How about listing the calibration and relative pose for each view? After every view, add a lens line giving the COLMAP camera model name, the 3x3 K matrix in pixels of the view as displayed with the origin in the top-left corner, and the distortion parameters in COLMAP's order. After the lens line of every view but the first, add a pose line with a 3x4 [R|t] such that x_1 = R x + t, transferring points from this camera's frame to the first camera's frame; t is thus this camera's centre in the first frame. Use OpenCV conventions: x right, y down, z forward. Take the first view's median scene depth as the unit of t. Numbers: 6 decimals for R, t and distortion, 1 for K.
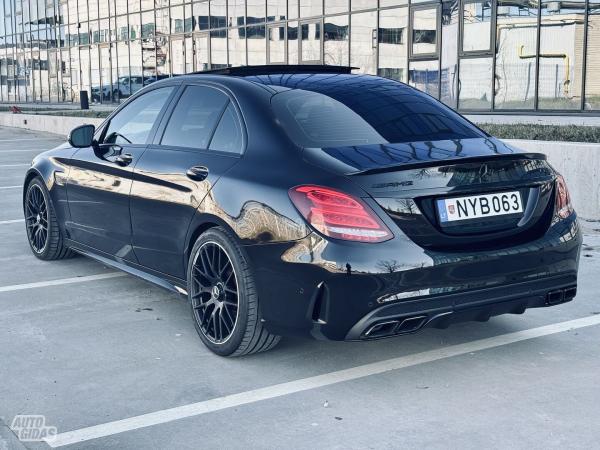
lens RADIAL K [[885.8, 0, 296.2], [0, 885.8, 219.5], [0, 0, 1]] dist [0.197381, 0.000000]
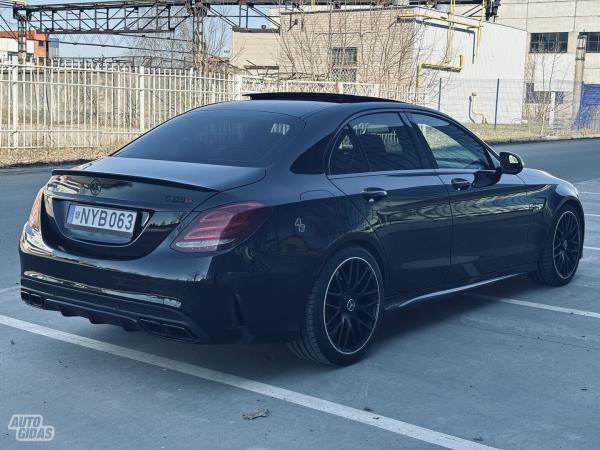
lens RADIAL K [[885.8, 0, 295.4], [0, 885.8, 231.2], [0, 0, 1]] dist [0.197381, 0.000000]
pose [[0.270611, 0.133957, -0.953323, 1.214557], [-0.149483, 0.984108, 0.095850, -0.128979], [0.951012, 0.116567, 0.286334, 0.849133]]
